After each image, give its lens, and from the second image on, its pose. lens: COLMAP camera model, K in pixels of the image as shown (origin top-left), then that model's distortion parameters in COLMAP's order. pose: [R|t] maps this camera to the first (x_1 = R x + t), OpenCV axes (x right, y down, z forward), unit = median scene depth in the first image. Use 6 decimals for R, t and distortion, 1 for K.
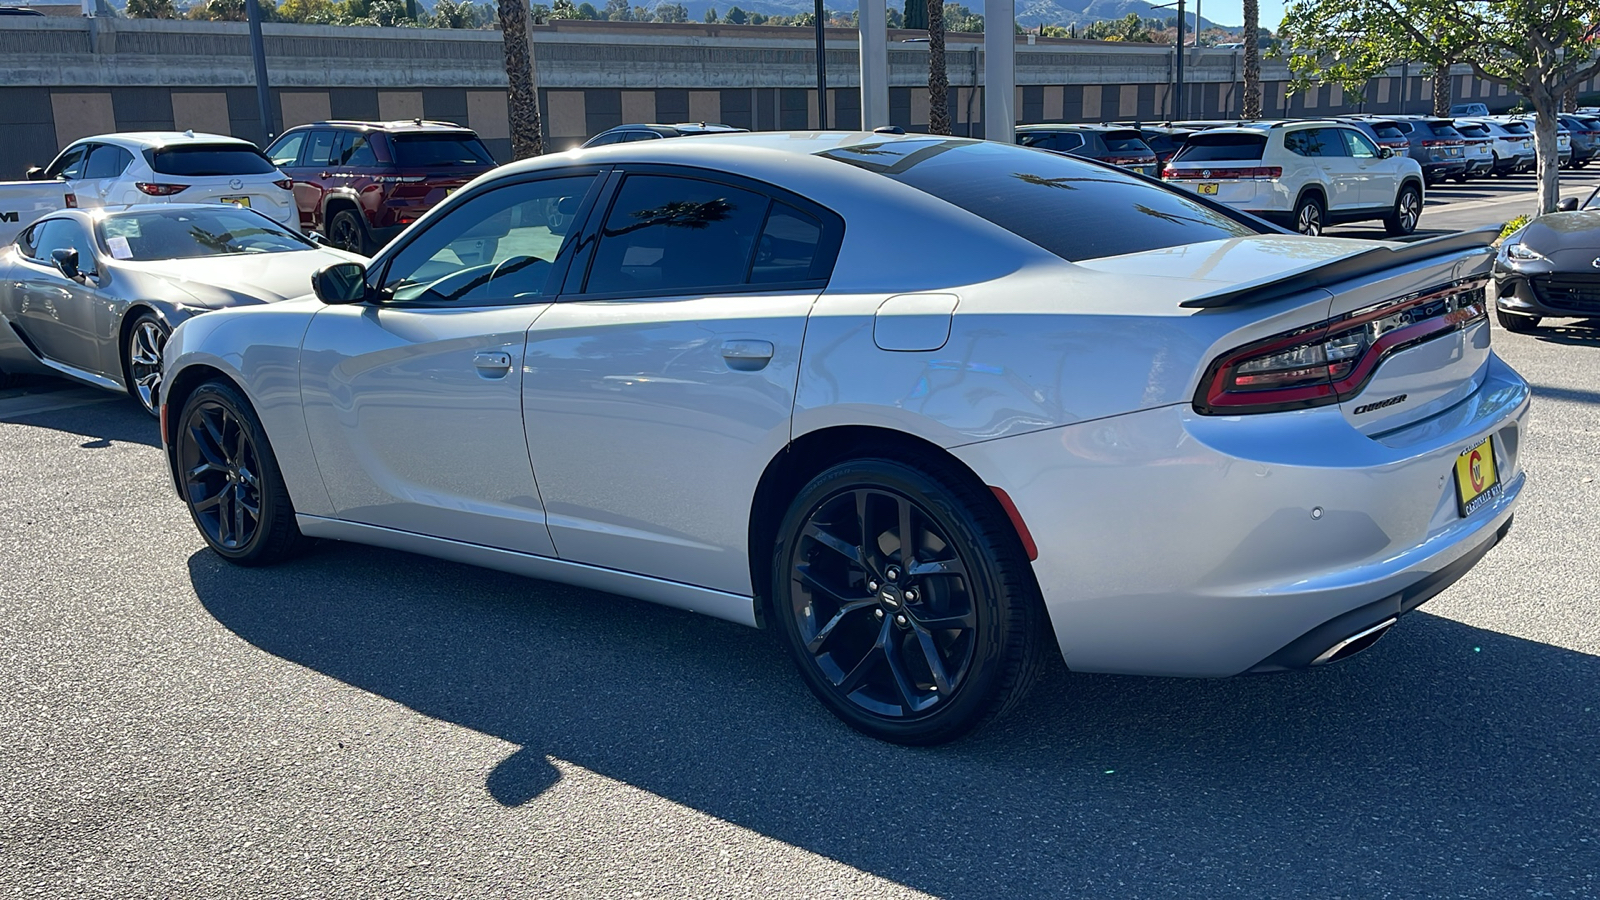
lens RADIAL K [[1318.9, 0, 781.3], [0, 1318.9, 448.3], [0, 0, 1]] dist [0.041758, -0.022976]
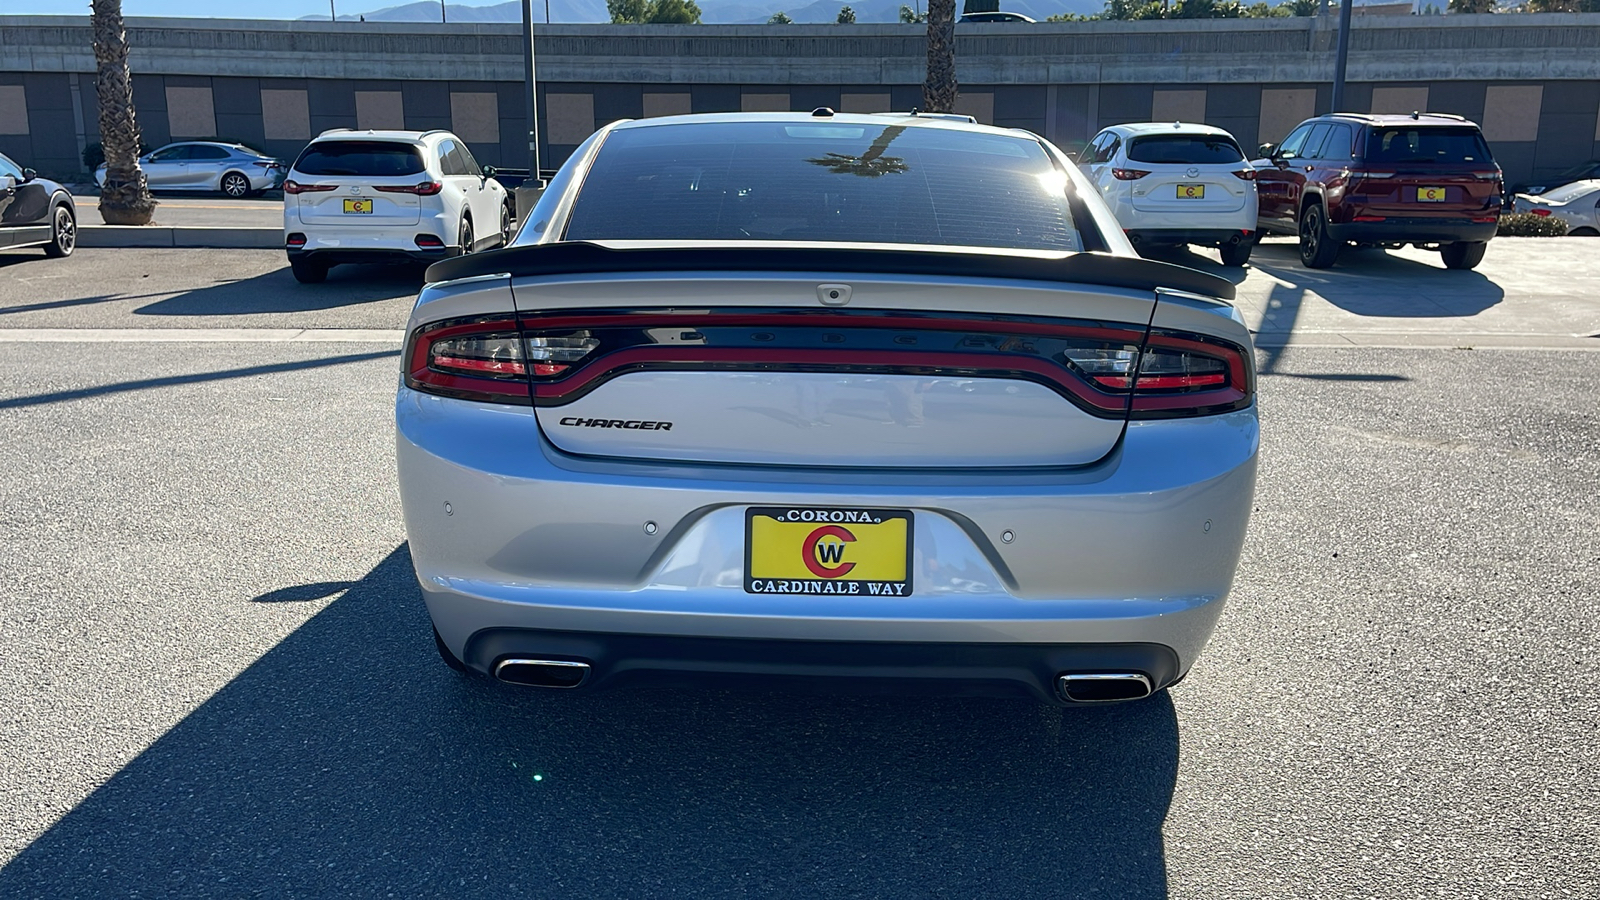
lens RADIAL K [[1306.9, 0, 800.0], [0, 1306.9, 450.0], [0, 0, 1]] dist [0.041119, -0.022565]
pose [[0.658642, 0.202212, -0.724777, 0.161937], [-0.197381, 0.975914, 0.092909, -0.016824], [0.726107, 0.081863, 0.682691, 0.069647]]
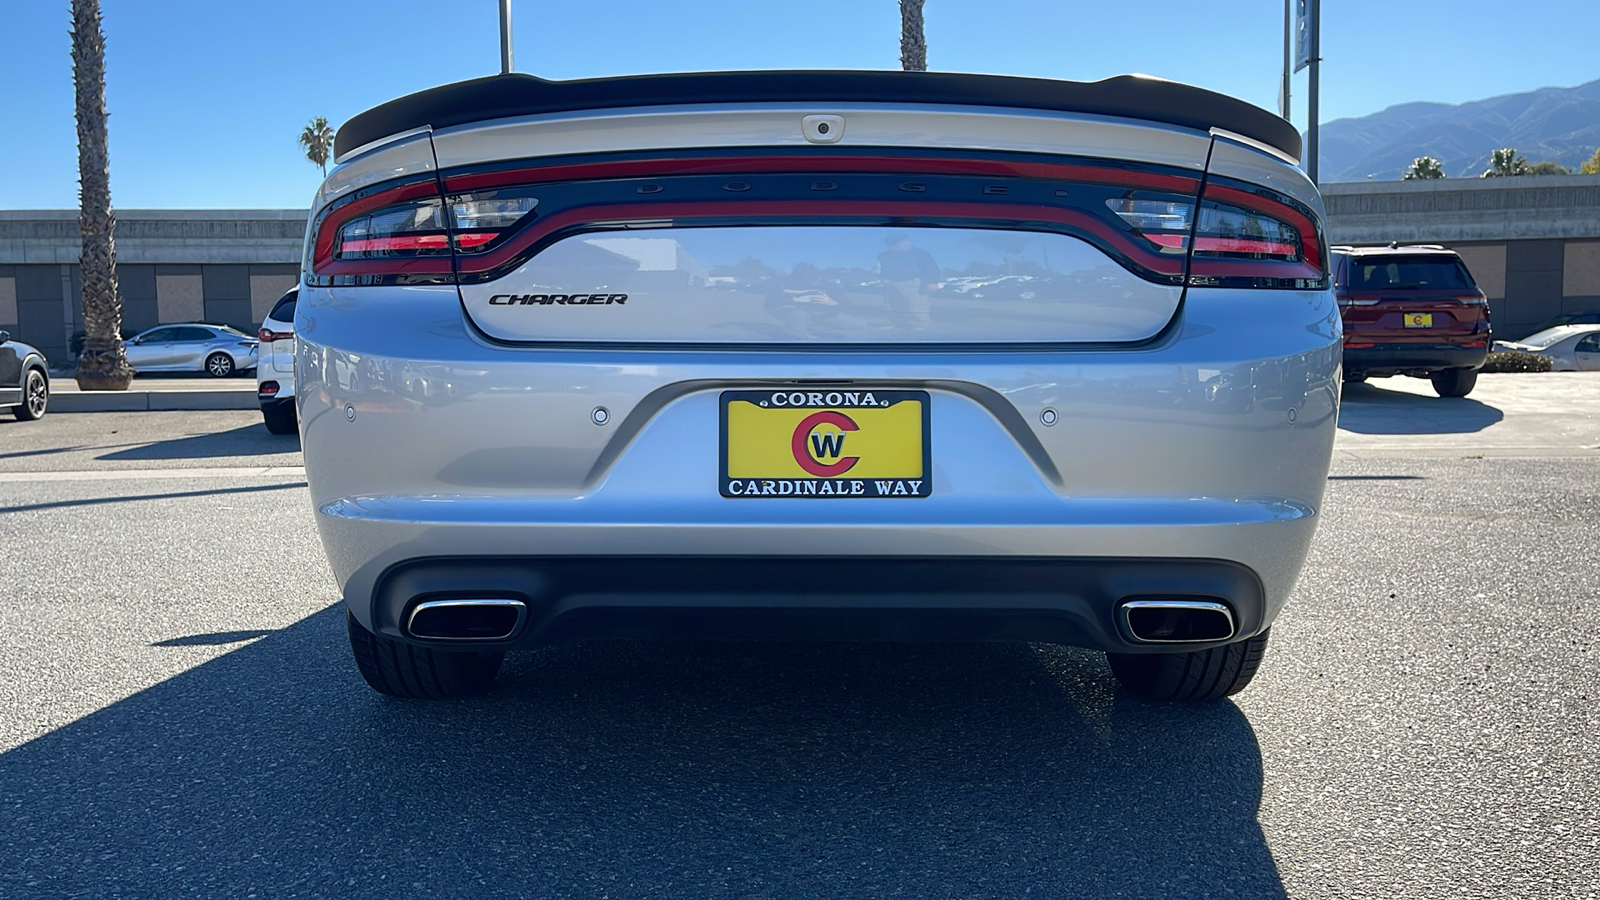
lens RADIAL K [[1316.1, 0, 794.3], [0, 1316.1, 438.8], [0, 0, 1]] dist [0.031396, 0.000929]
pose [[0.666412, 0.083310, -0.740915, 0.148496], [-0.175698, 0.983299, -0.047467, 0.007191], [0.724586, 0.161810, 0.669920, 0.087925]]
